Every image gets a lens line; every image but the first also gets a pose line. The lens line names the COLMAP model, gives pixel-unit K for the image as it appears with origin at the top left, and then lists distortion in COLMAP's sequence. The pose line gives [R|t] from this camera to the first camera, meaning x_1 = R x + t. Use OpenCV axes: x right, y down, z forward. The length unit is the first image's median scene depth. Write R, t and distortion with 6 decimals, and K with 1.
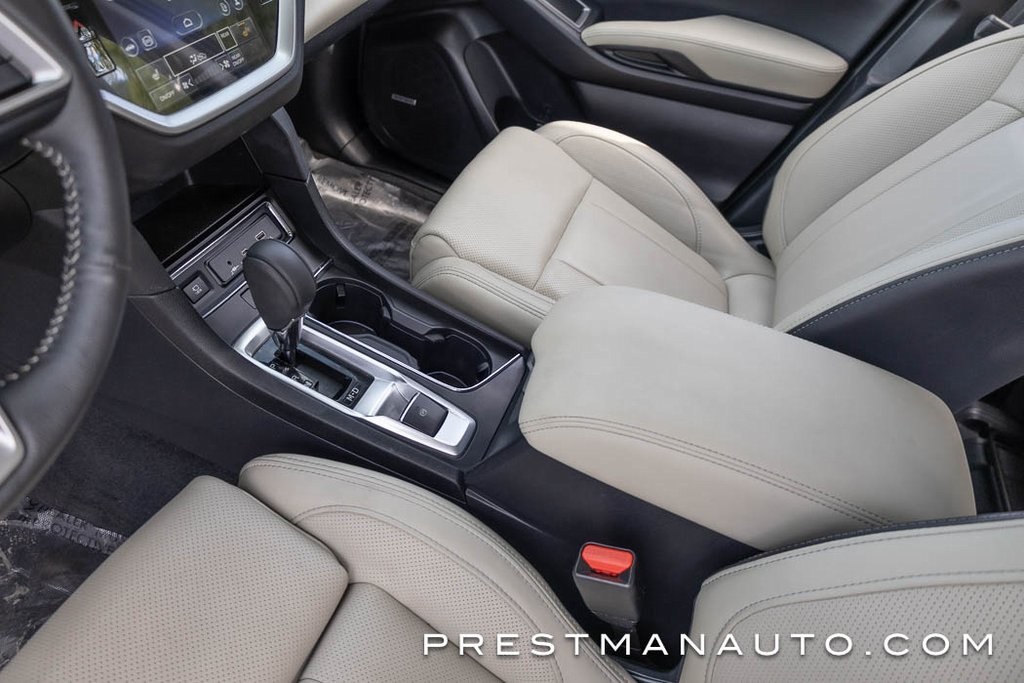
lens RADIAL K [[653.6, 0, 512.0], [0, 653.6, 341.5], [0, 0, 1]] dist [-0.012507, -0.000964]
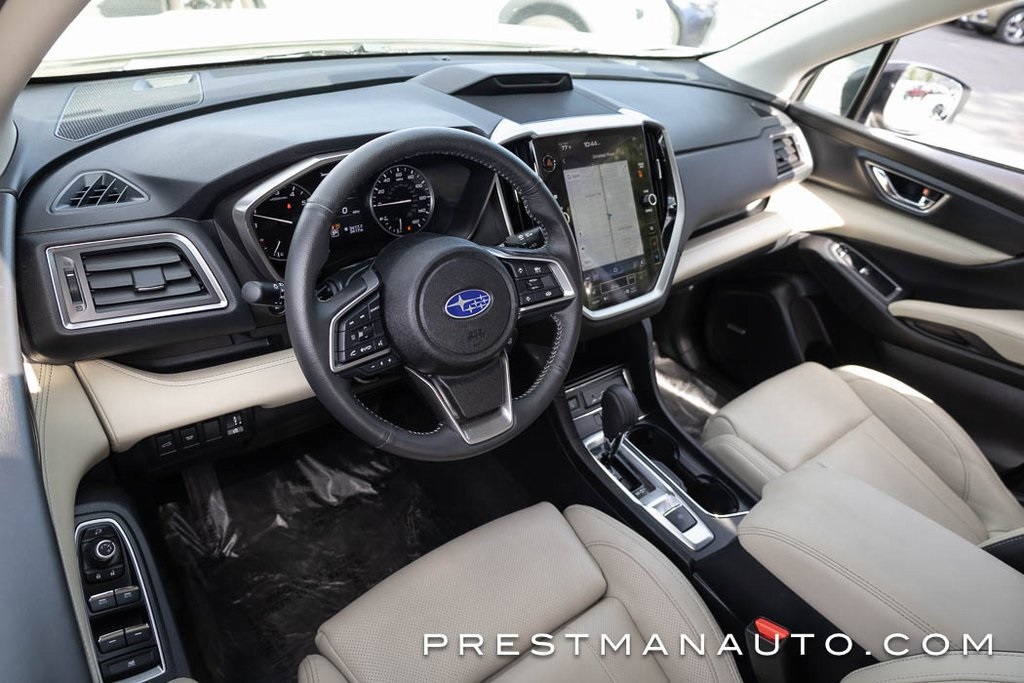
lens RADIAL K [[653.6, 0, 512.0], [0, 653.6, 341.5], [0, 0, 1]] dist [-0.012507, -0.000964]
pose [[0.851798, 0.186270, -0.489636, 0.191696], [-0.332313, 0.914658, -0.230150, 0.210227], [0.404979, 0.358753, 0.841004, -0.562204]]
